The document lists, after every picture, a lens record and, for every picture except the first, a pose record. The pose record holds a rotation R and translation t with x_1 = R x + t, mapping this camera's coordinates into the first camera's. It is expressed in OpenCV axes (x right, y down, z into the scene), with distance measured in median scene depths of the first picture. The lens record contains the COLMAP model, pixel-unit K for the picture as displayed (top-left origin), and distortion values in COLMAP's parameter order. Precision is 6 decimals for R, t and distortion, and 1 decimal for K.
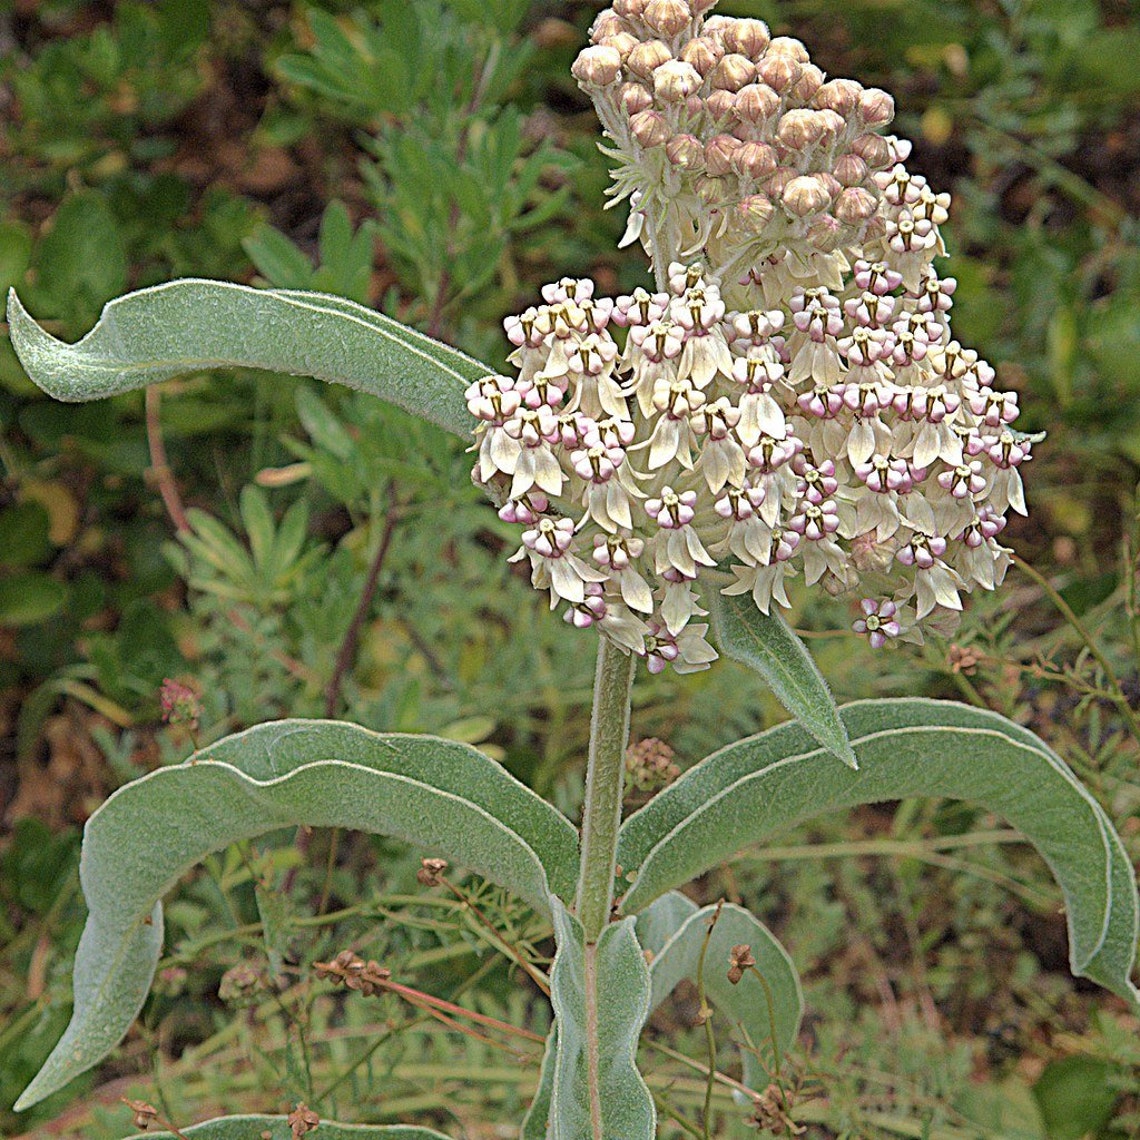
lens RADIAL K [[907.2, 0, 569.8], [0, 907.2, 570.0], [0, 0, 1]] dist [0.008318, 0.000875]
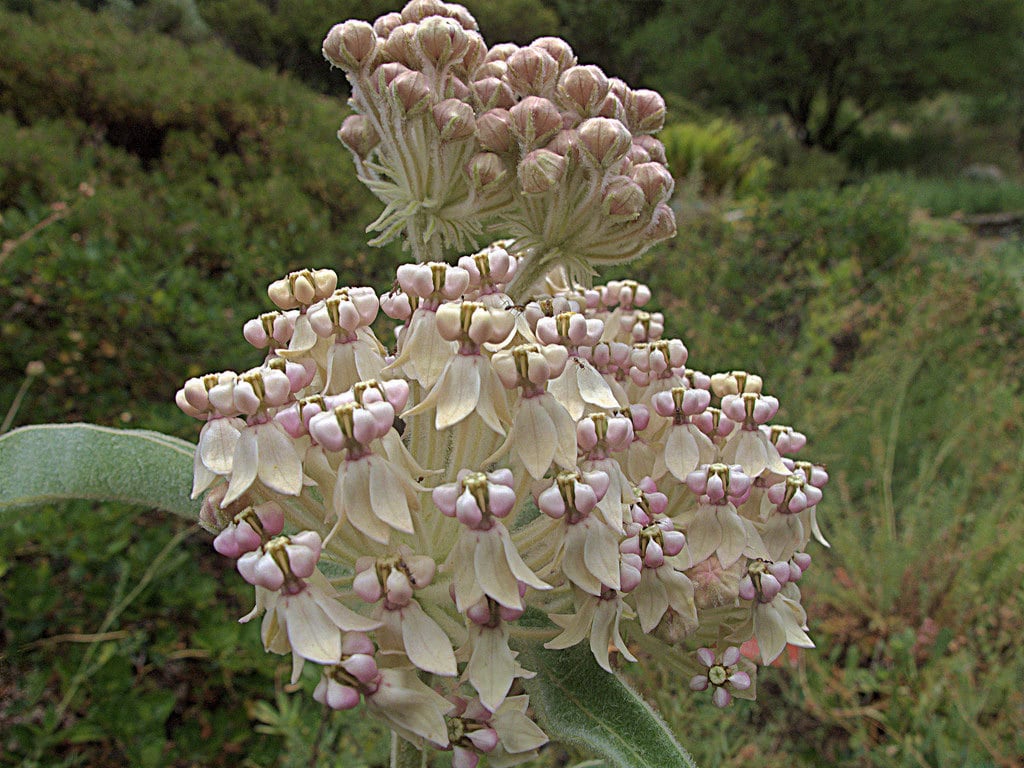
lens RADIAL K [[837.7, 0, 512.4], [0, 837.7, 383.5], [0, 0, 1]] dist [-0.149346, -0.001996]
pose [[0.981182, -0.028526, 0.190969, 0.027557], [0.088841, 0.944816, -0.315327, 0.038765], [-0.171435, 0.326358, 0.929570, 0.407620]]
